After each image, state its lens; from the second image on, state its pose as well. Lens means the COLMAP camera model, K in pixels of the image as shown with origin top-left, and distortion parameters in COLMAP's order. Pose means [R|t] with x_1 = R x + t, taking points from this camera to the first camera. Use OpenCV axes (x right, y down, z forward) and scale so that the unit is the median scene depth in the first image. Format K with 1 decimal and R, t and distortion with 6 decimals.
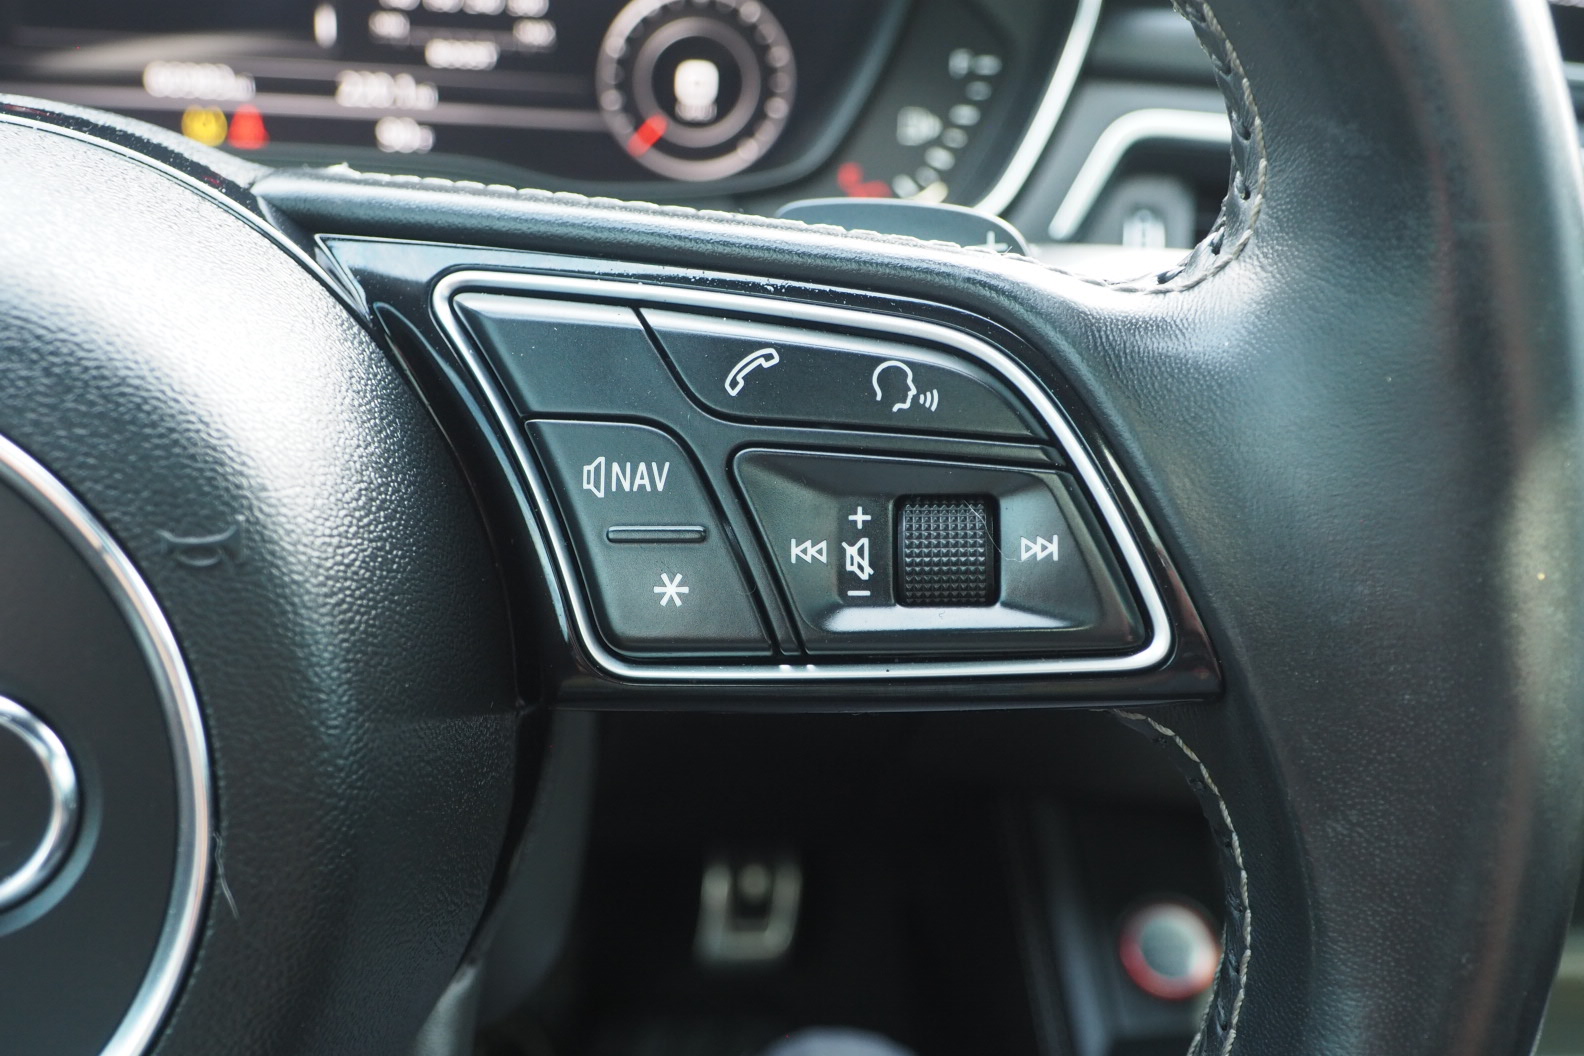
lens RADIAL K [[1688.7, 0, 792.0], [0, 1688.7, 528.0], [0, 0, 1]] dist [-0.025754, -0.017552]
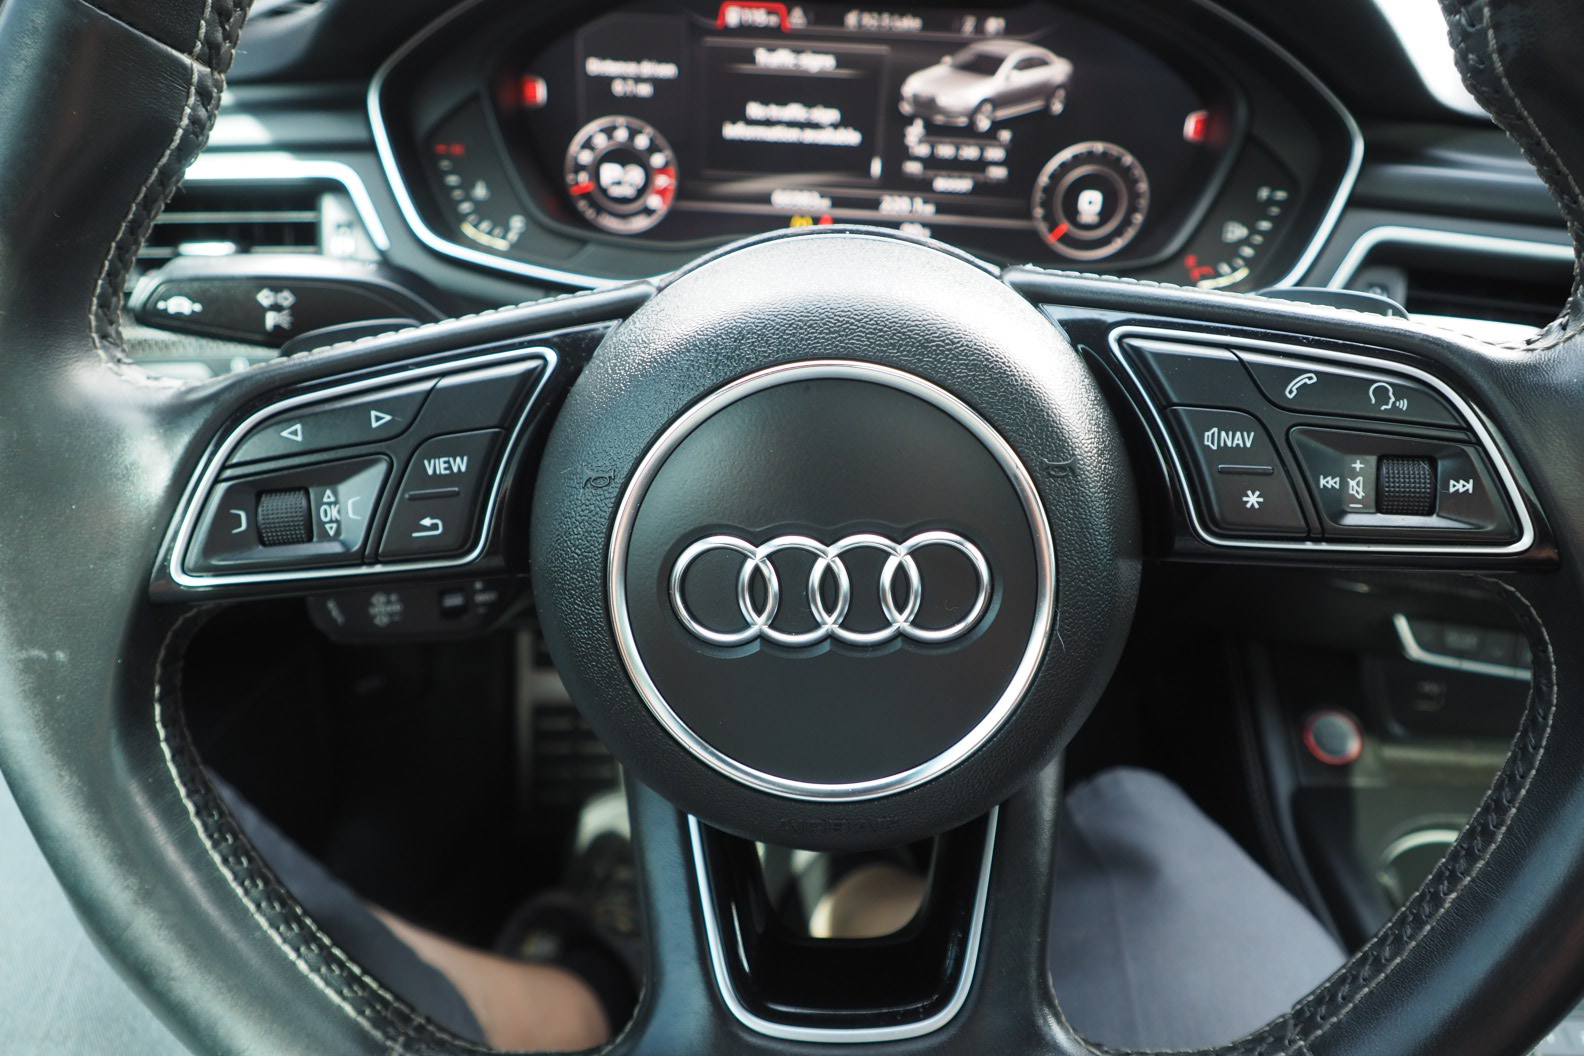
lens RADIAL K [[1087.8, 0, 792.0], [0, 1087.8, 528.0], [0, 0, 1]] dist [-0.047789, 0.000339]
pose [[0.986626, 0.048601, -0.155587, -0.382710], [-0.039987, 0.997514, 0.058030, 0.018515], [0.158020, -0.051032, 0.986116, -0.275666]]
